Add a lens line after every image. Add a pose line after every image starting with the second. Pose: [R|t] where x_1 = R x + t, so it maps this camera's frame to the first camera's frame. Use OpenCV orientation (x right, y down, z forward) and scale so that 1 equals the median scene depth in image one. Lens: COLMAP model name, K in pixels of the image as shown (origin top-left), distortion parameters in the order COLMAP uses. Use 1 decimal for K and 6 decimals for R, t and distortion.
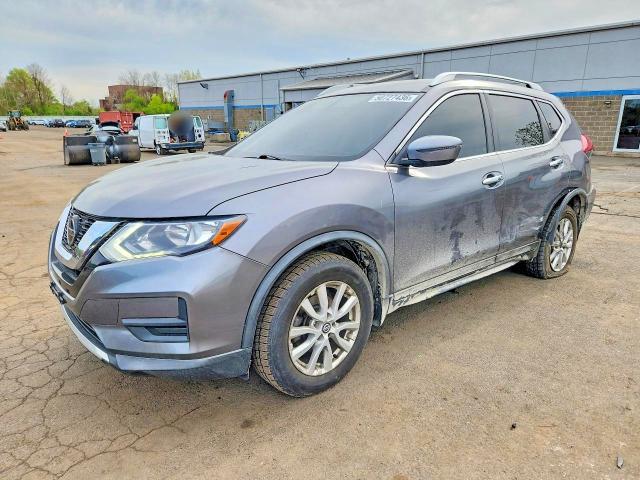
lens RADIAL K [[497.9, 0, 320.0], [0, 497.9, 240.0], [0, 0, 1]] dist [0.019326, 0.008016]
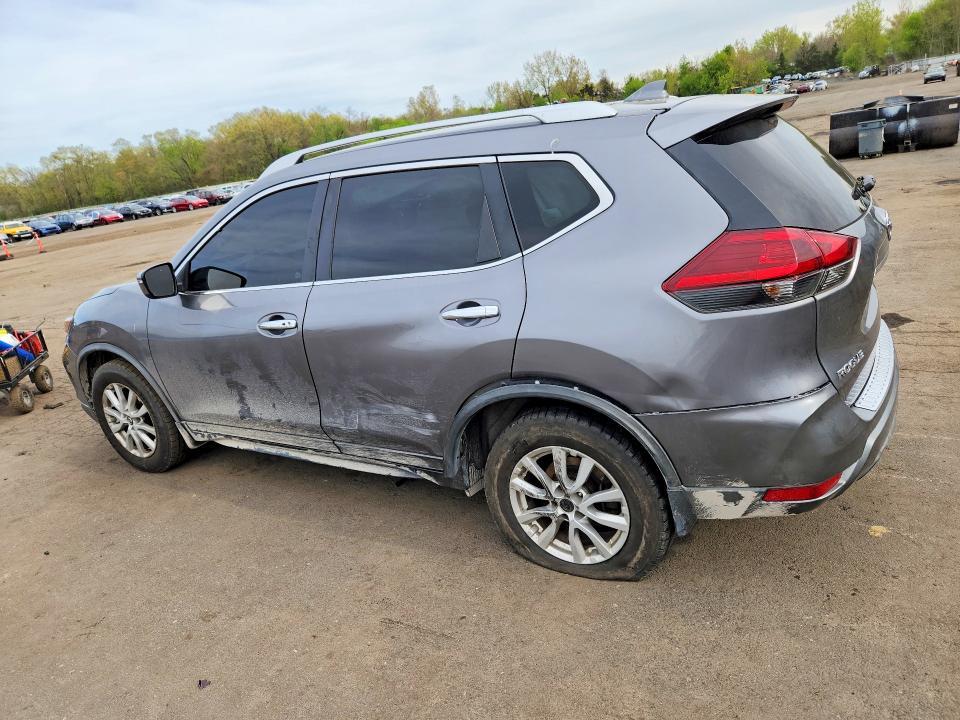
lens RADIAL K [[746.8, 0, 480.0], [0, 746.8, 360.0], [0, 0, 1]] dist [0.019326, 0.008016]
pose [[0.183004, 0.254281, -0.949658, 1.329833], [-0.060362, 0.967055, 0.247307, -0.332205], [0.981257, 0.012065, 0.192324, 1.055946]]
